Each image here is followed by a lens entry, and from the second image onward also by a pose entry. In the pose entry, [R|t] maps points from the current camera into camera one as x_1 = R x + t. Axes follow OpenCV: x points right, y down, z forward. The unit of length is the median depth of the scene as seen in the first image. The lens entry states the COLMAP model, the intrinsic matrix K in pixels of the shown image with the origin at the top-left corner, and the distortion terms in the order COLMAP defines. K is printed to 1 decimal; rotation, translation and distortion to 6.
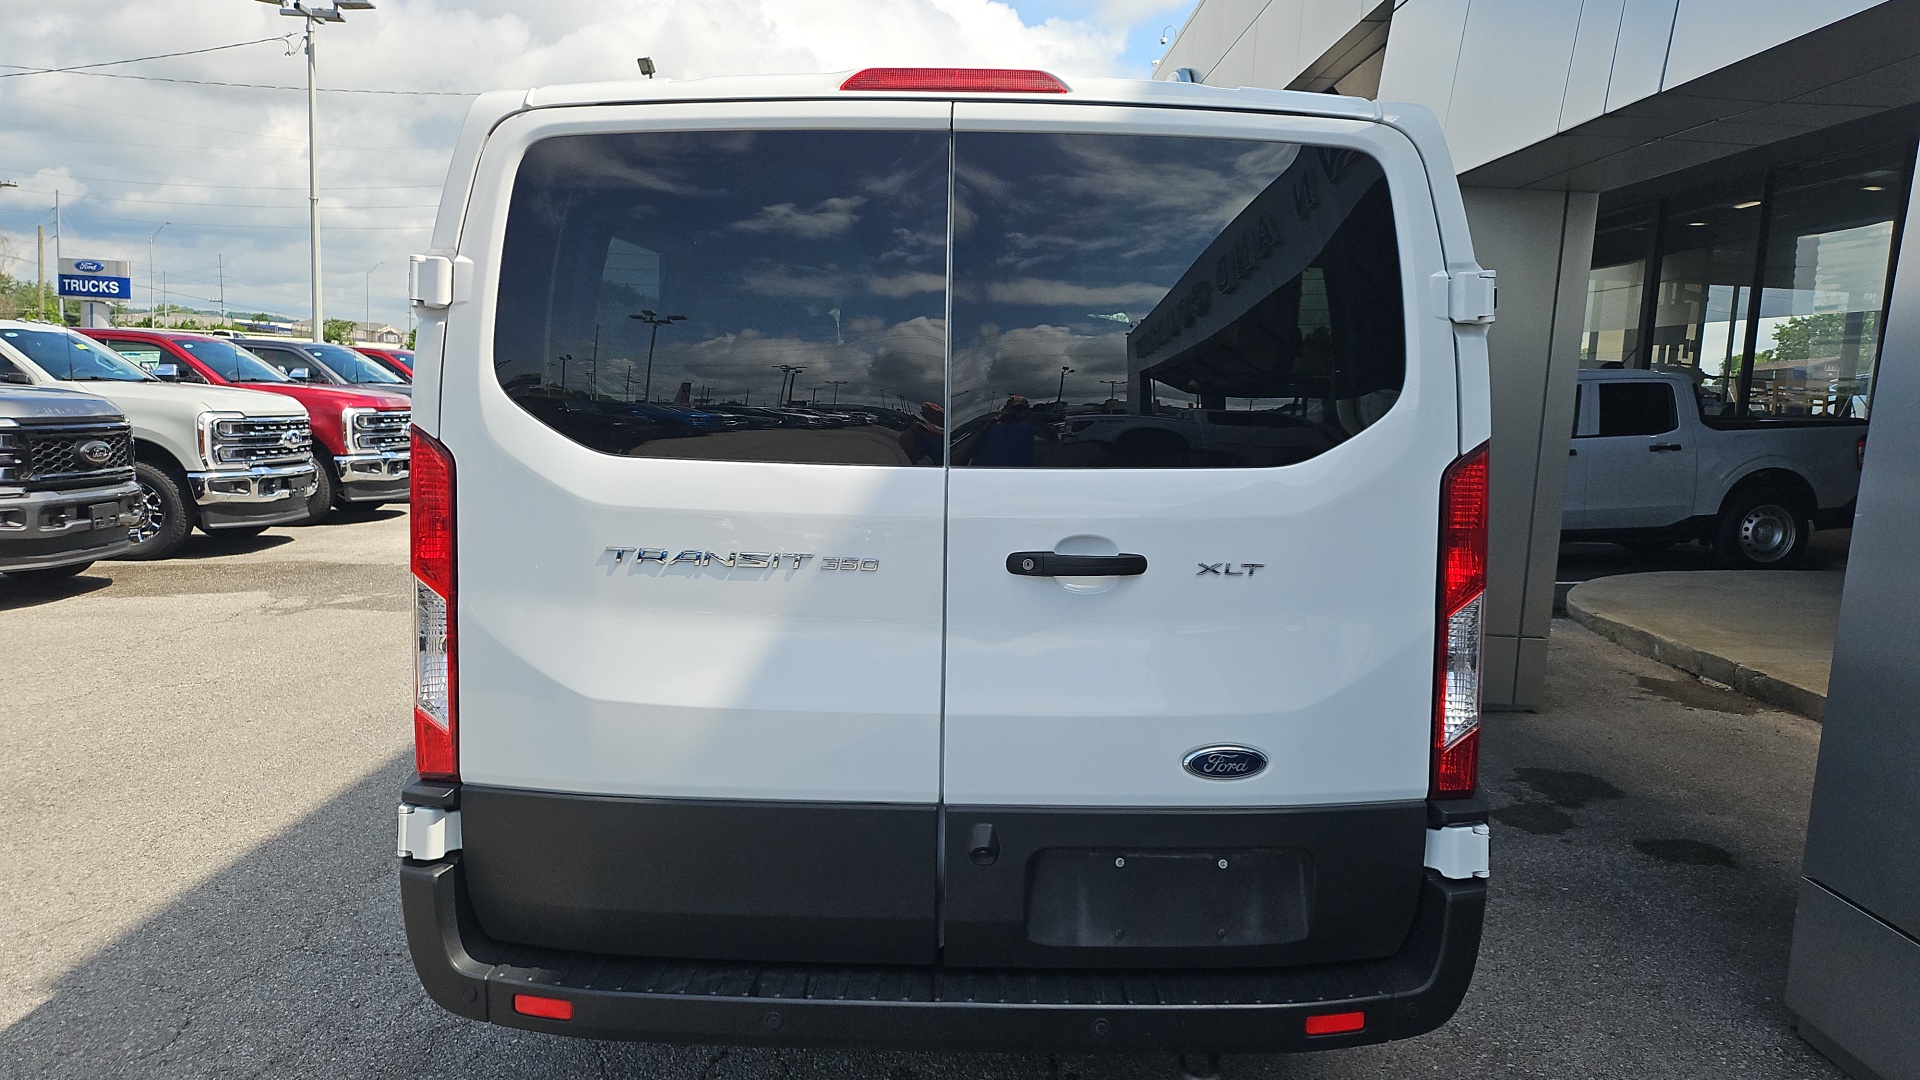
lens RADIAL K [[1395.8, 0, 962.5], [0, 1395.8, 554.0], [0, 0, 1]] dist [0.024007, -0.013263]
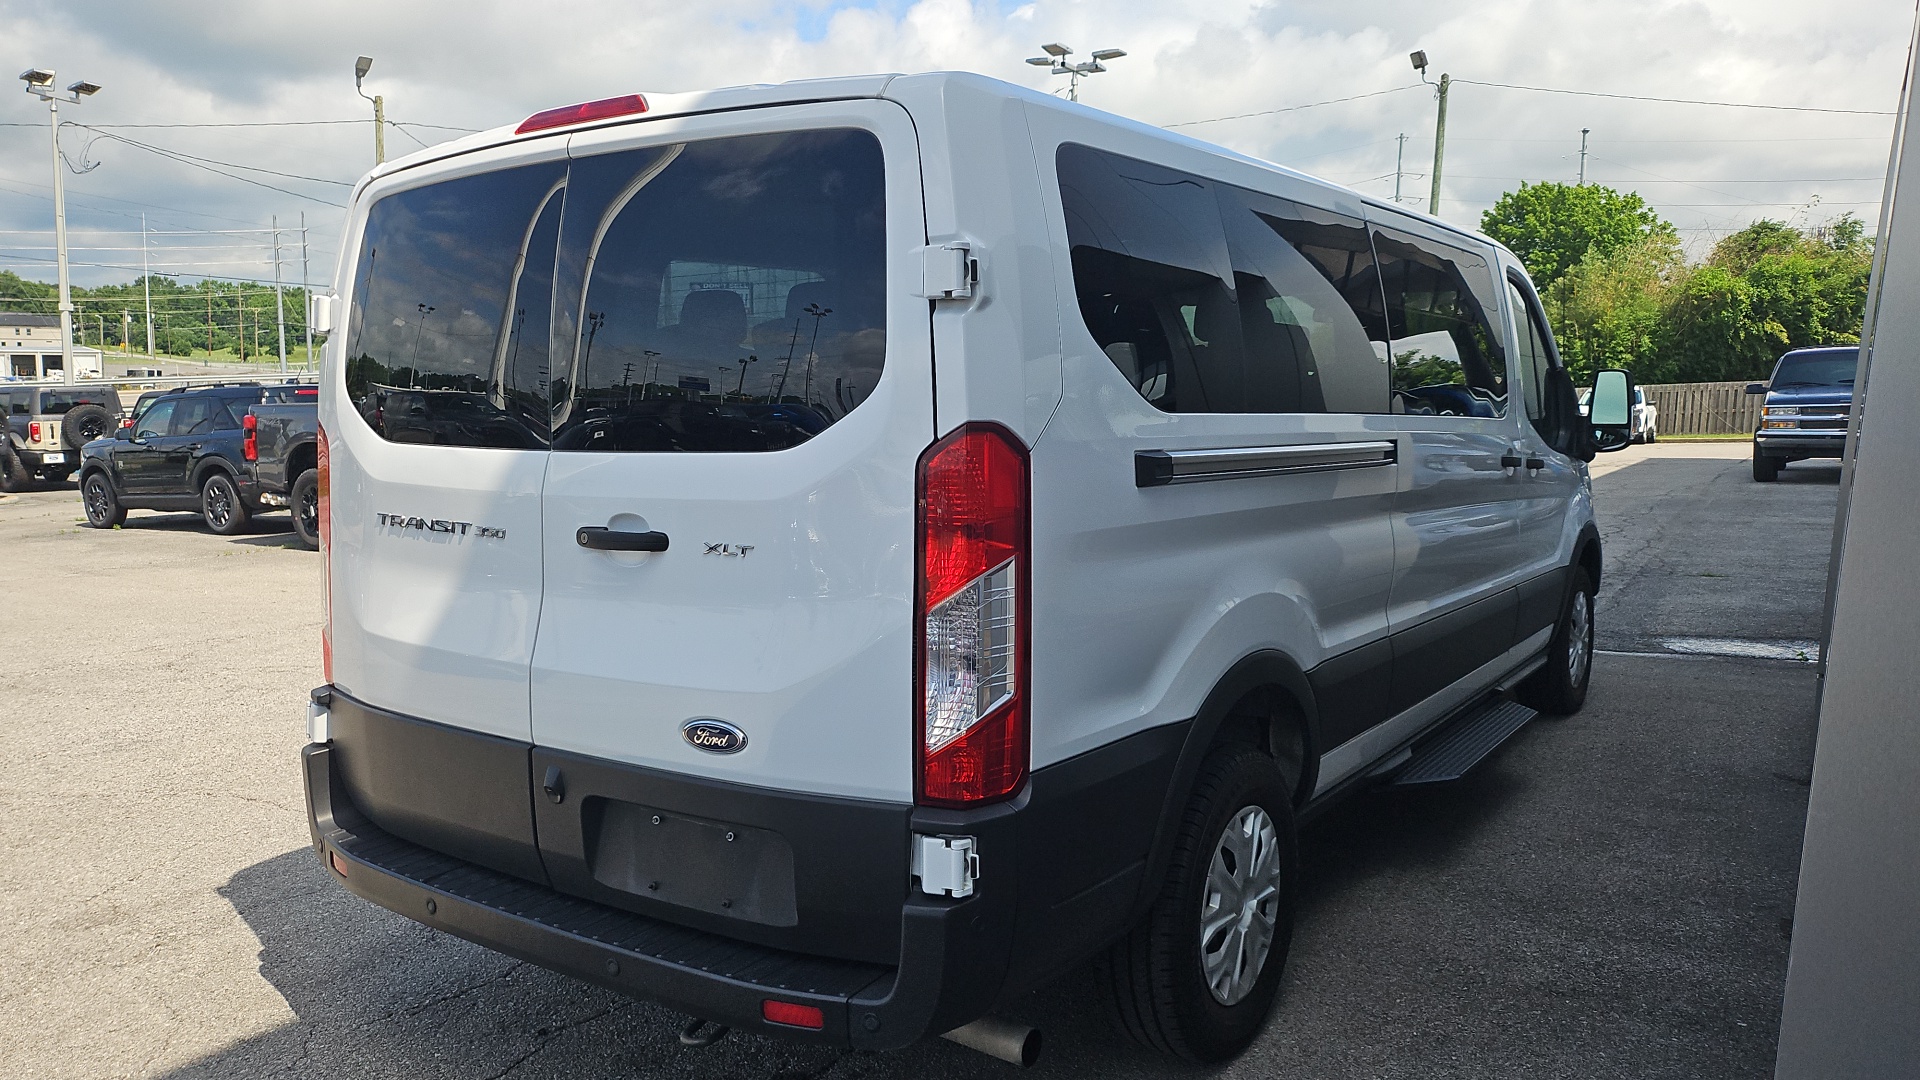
lens RADIAL K [[1395.8, 0, 964.0], [0, 1395.8, 526.6], [0, 0, 1]] dist [0.024007, -0.013263]
pose [[0.823553, 0.030671, -0.566409, 0.911485], [-0.043868, 0.998990, -0.009689, -0.003940], [0.565540, 0.032827, 0.824067, 0.244317]]
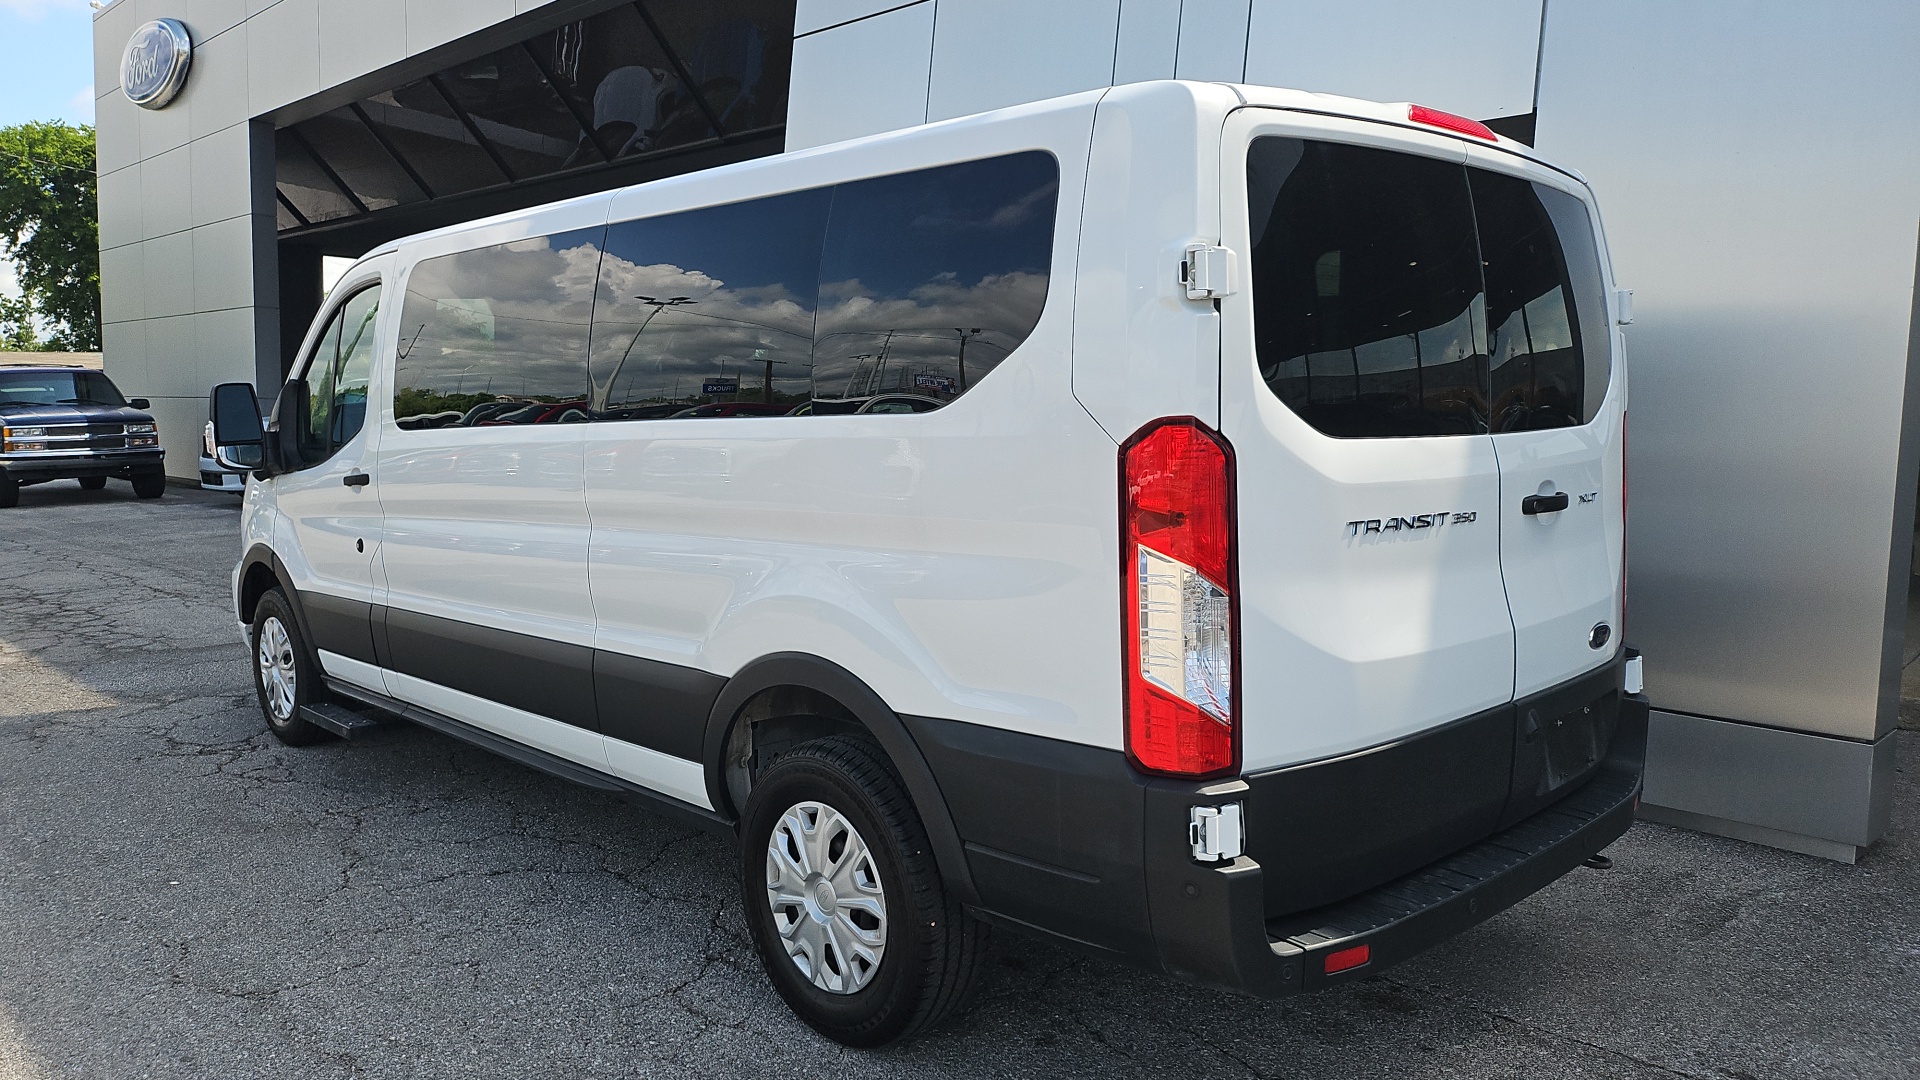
lens RADIAL K [[1395.8, 0, 961.4], [0, 1395.8, 548.9], [0, 0, 1]] dist [0.024007, -0.013263]
pose [[0.709964, -0.101447, 0.696893, -1.222112], [0.105120, 0.993750, 0.037569, -0.056064], [-0.696348, 0.046584, 0.716191, 0.431844]]
